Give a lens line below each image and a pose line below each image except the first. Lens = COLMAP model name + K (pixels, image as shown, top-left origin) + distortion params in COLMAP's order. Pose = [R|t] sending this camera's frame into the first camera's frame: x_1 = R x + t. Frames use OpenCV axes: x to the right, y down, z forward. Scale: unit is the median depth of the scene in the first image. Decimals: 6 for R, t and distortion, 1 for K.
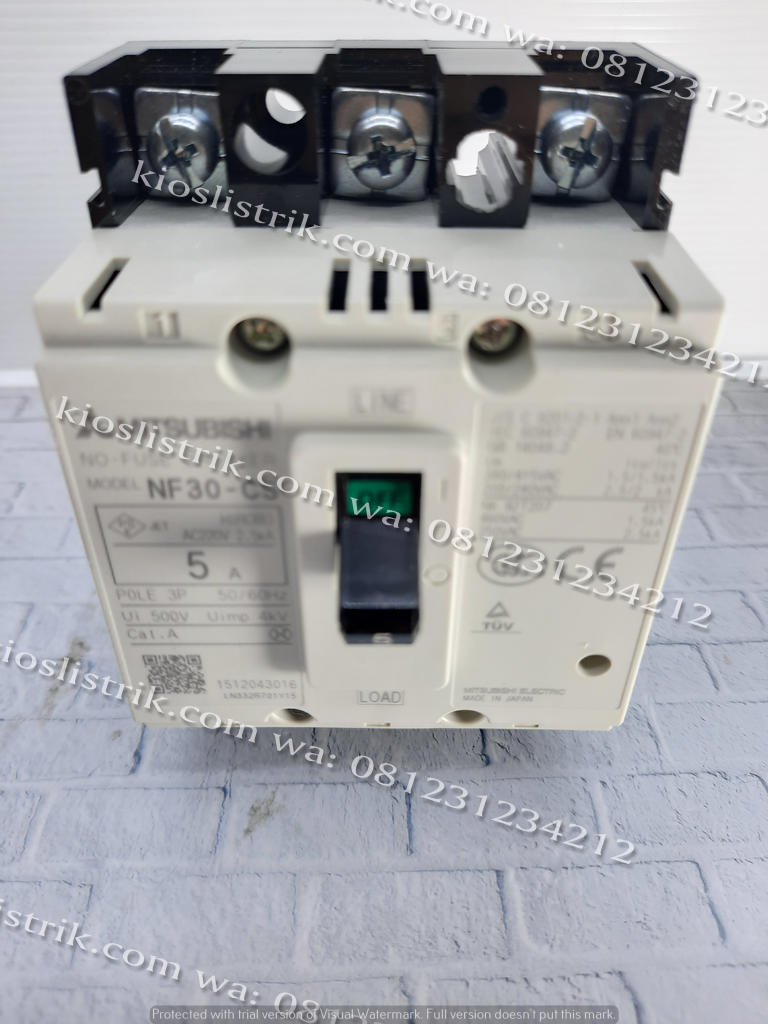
lens RADIAL K [[819.3, 0, 375.2], [0, 819.3, 511.6], [0, 0, 1]] dist [-0.018282, 0.009613]
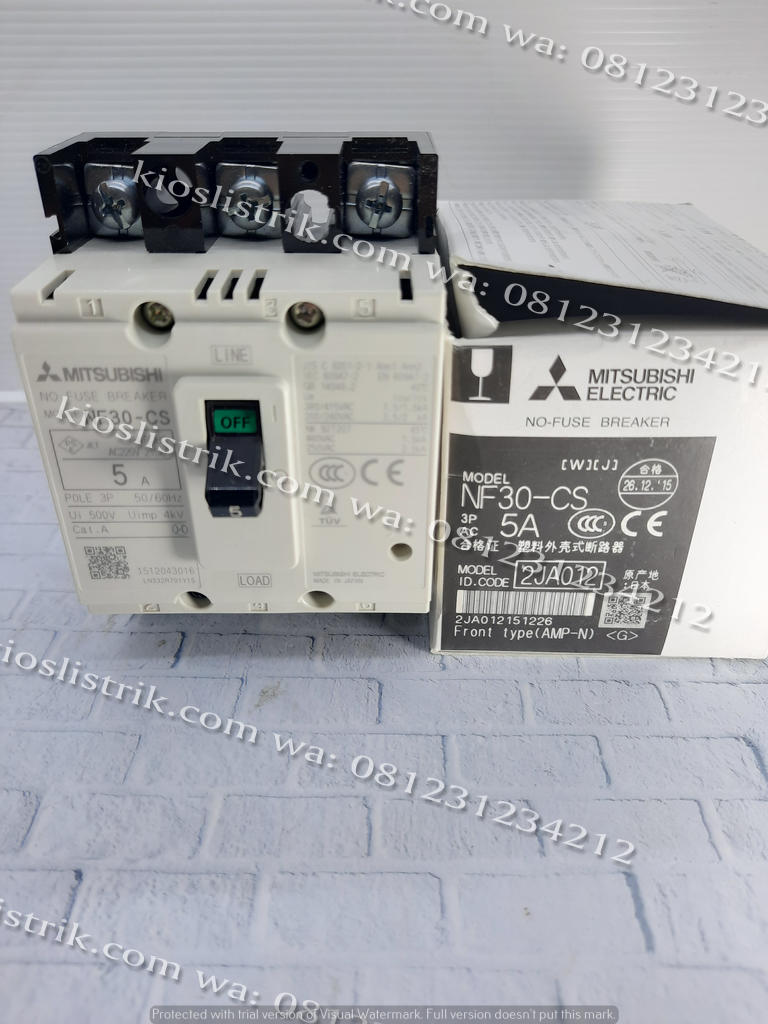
lens RADIAL K [[819.3, 0, 386.5], [0, 819.3, 512.3], [0, 0, 1]] dist [-0.018282, 0.009613]
pose [[0.999779, -0.006792, 0.019888, 0.245929], [0.008256, 0.997187, -0.074497, 0.258265], [-0.019326, 0.074644, 0.997023, -0.500070]]
